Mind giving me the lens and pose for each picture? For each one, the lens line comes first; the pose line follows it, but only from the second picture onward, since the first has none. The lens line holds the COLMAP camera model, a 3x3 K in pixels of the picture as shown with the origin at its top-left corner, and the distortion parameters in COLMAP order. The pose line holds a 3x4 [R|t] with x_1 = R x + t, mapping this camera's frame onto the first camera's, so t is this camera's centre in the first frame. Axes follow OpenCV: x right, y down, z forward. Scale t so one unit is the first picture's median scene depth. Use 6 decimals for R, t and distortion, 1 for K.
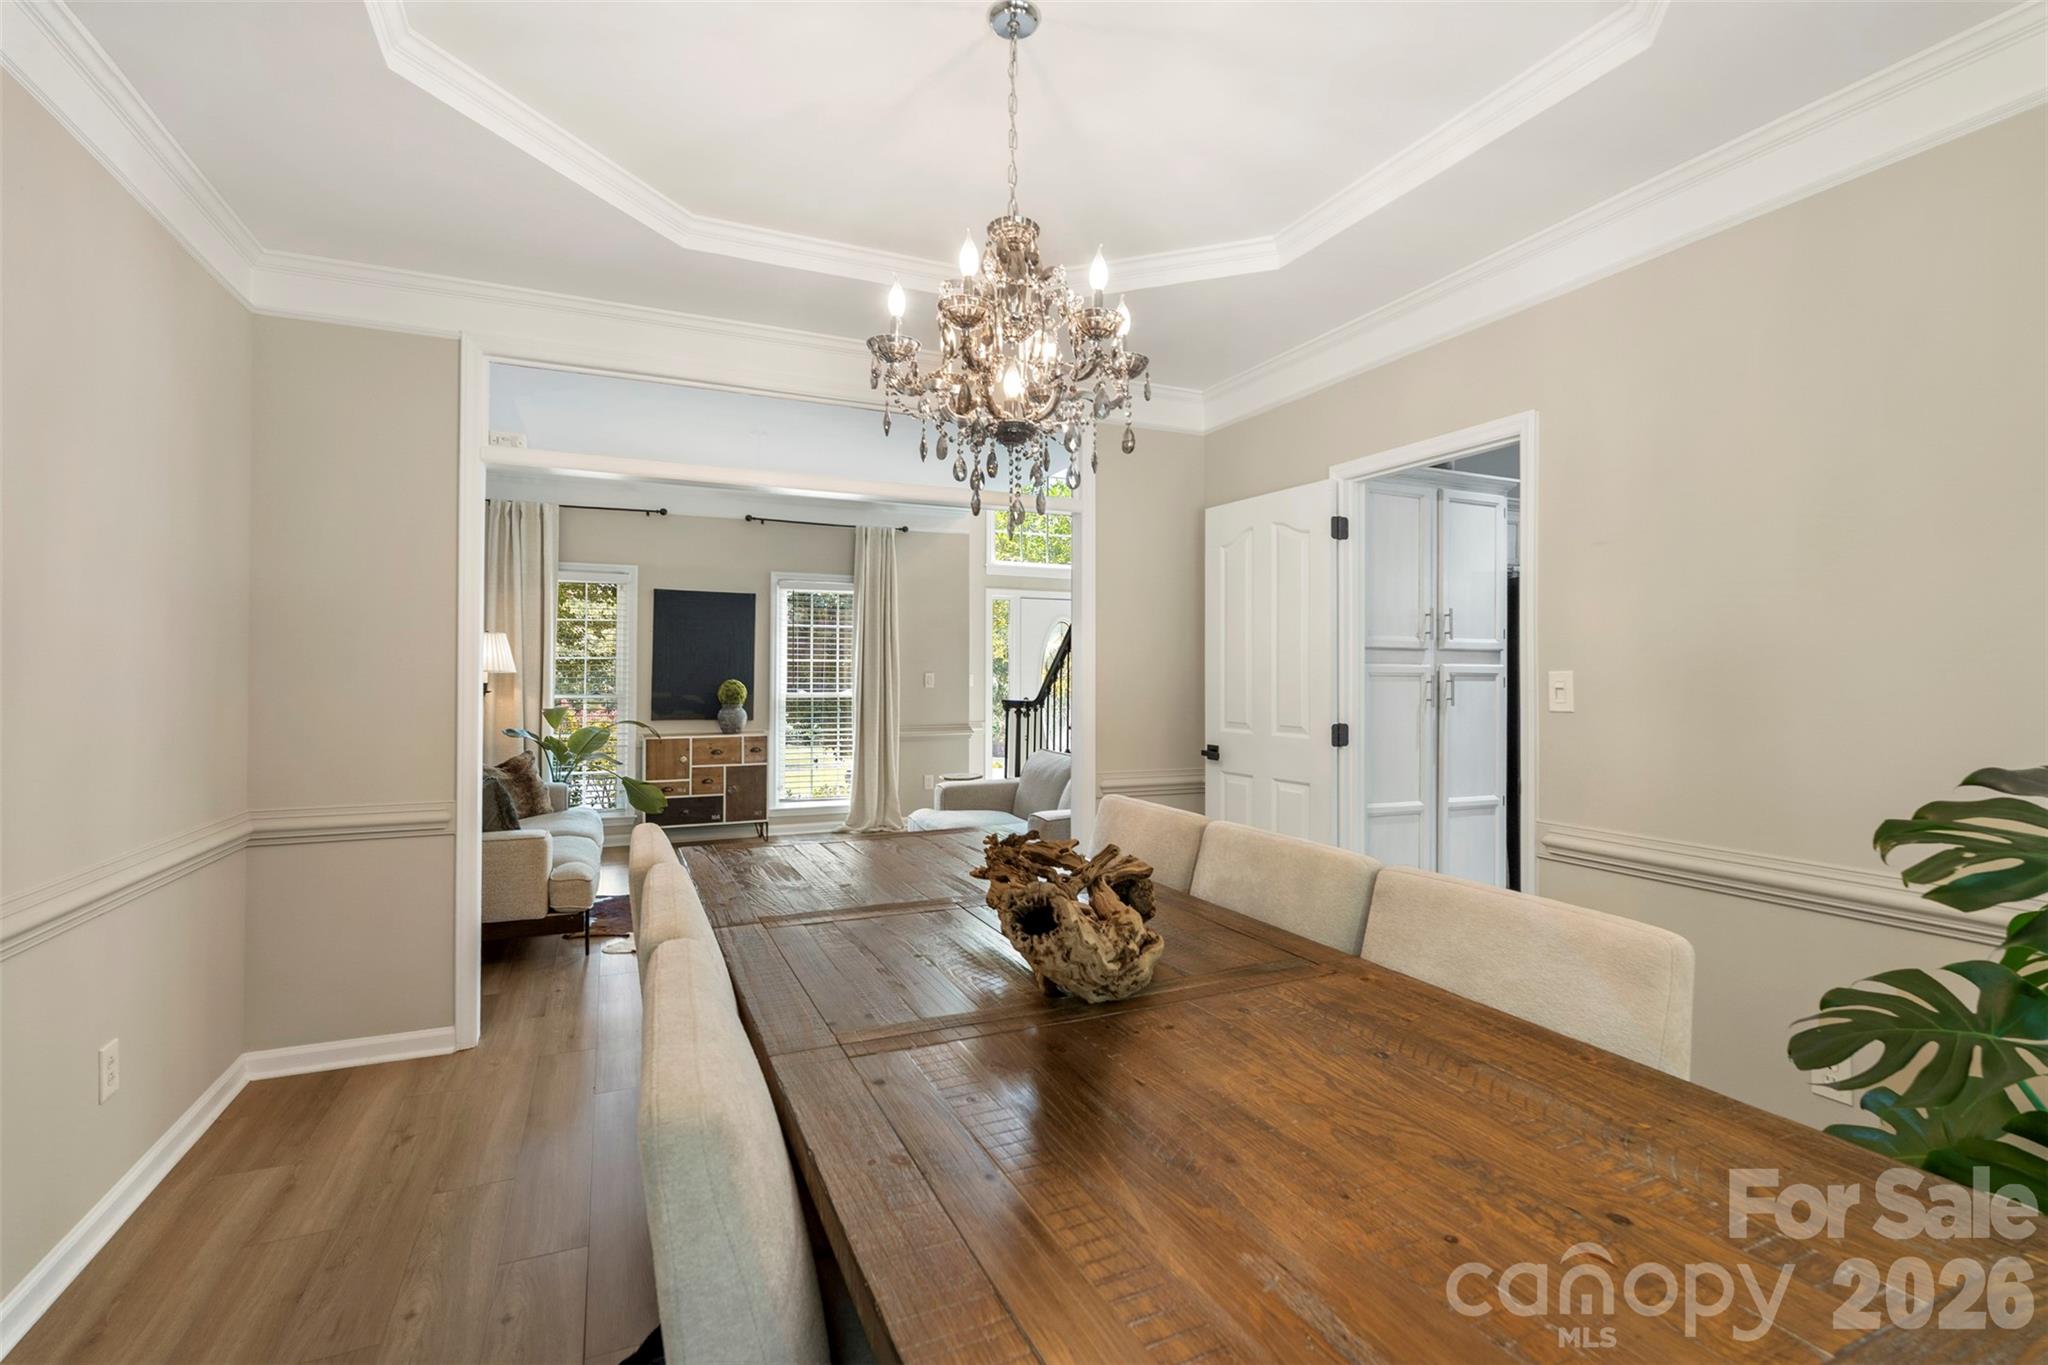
lens RADIAL K [[919.9, 0, 1024.0], [0, 919.9, 682.5], [0, 0, 1]] dist [0.001192, 0.000112]
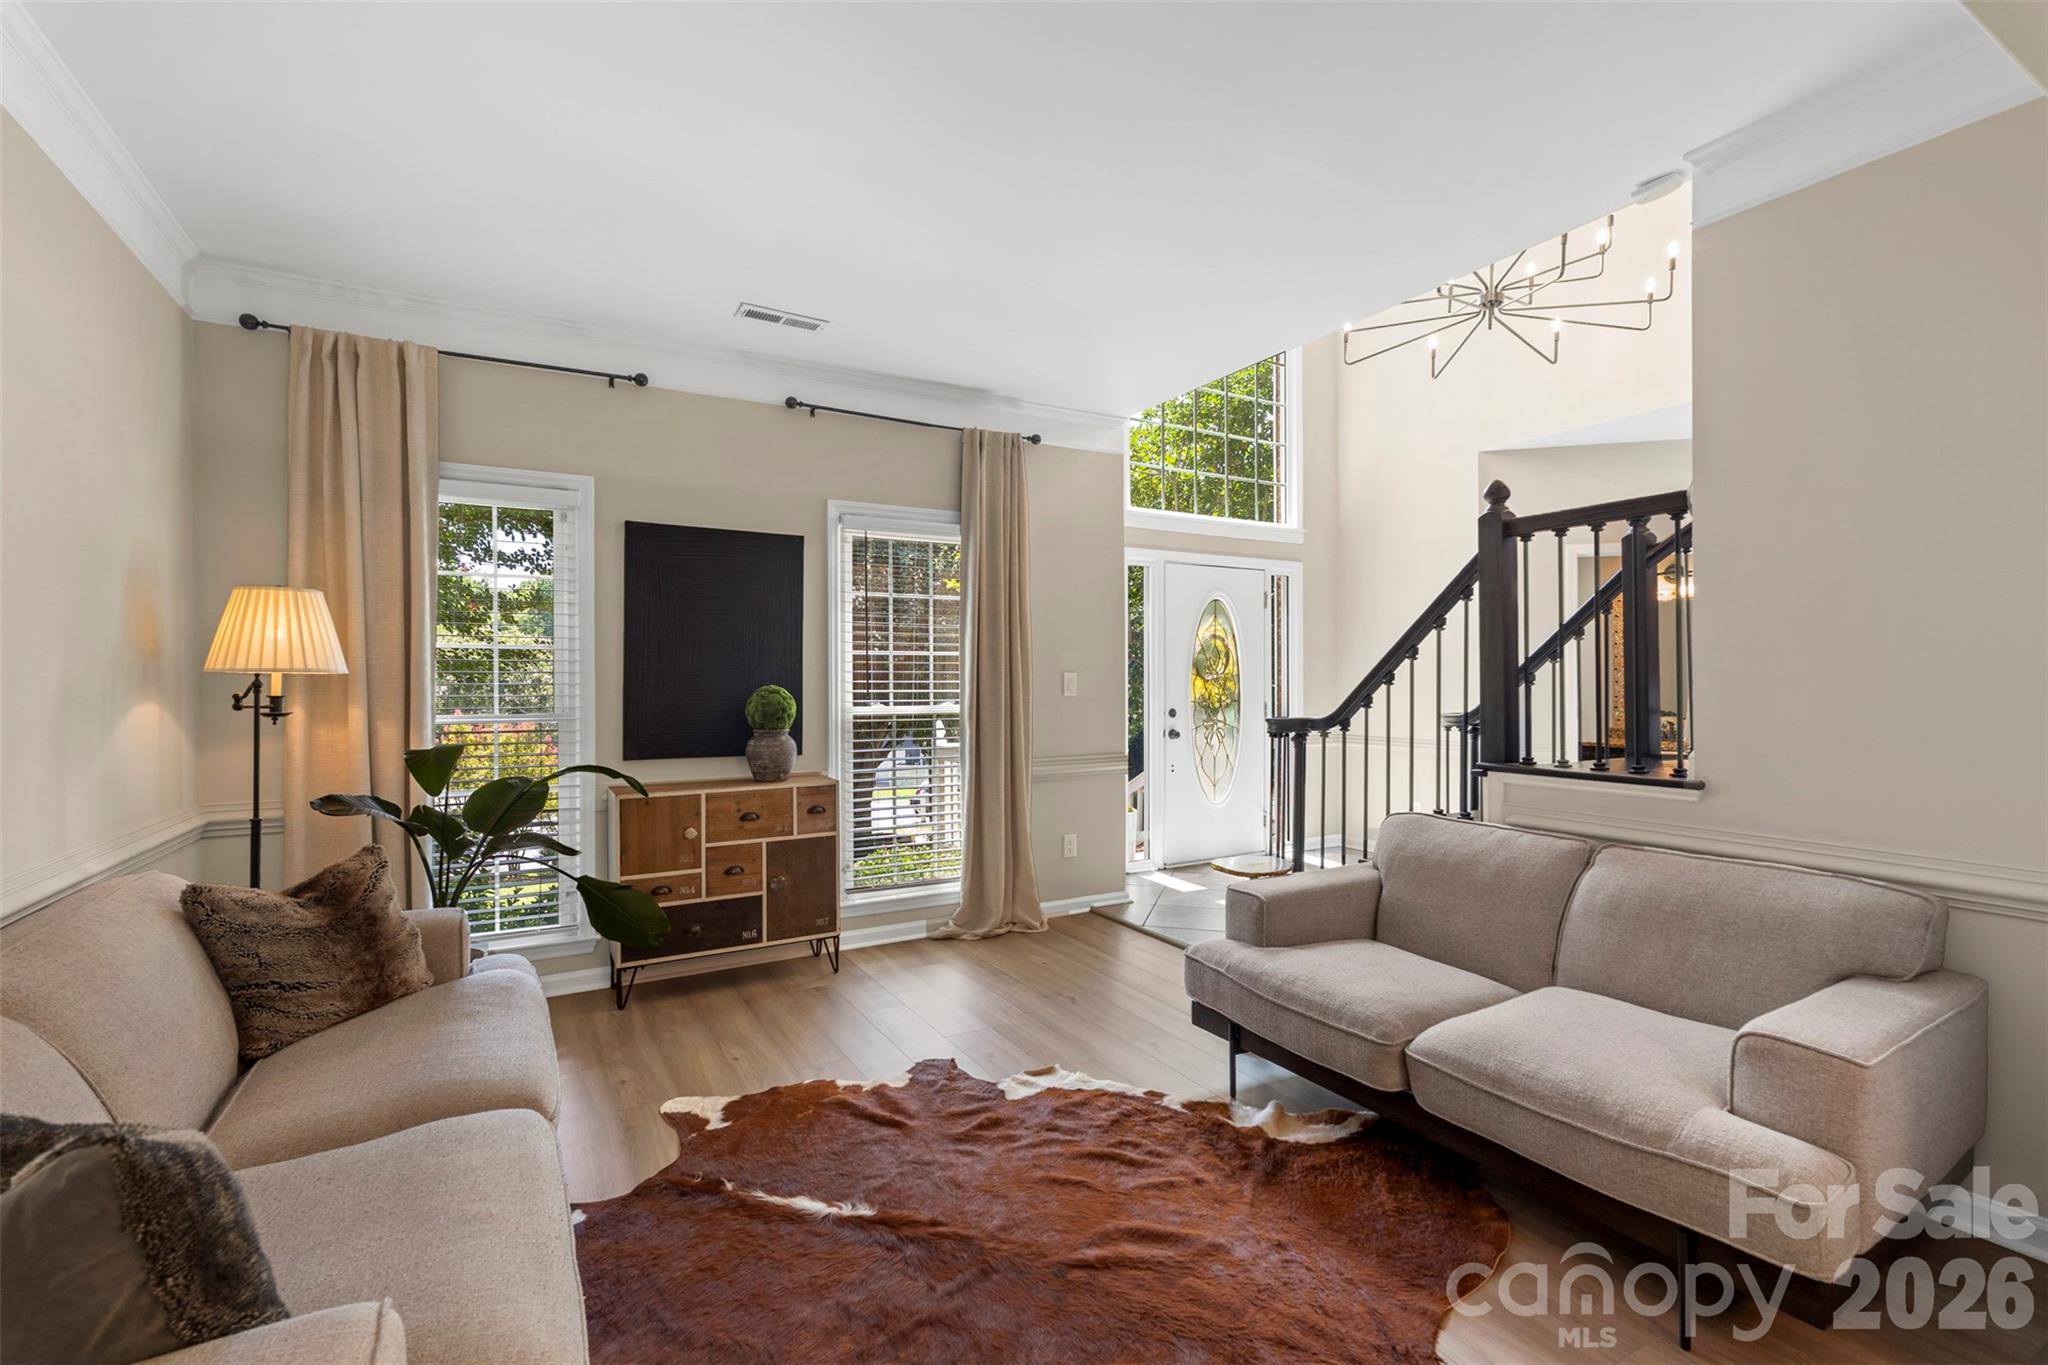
lens RADIAL K [[903.0, 0, 1028.0], [0, 903.0, 703.2], [0, 0, 1]] dist [-0.000089, -0.000068]
pose [[0.995030, -0.009171, 0.099150, -0.217170], [0.007557, 0.999833, 0.016645, -0.000220], [-0.099286, -0.015813, 0.994933, 0.438406]]
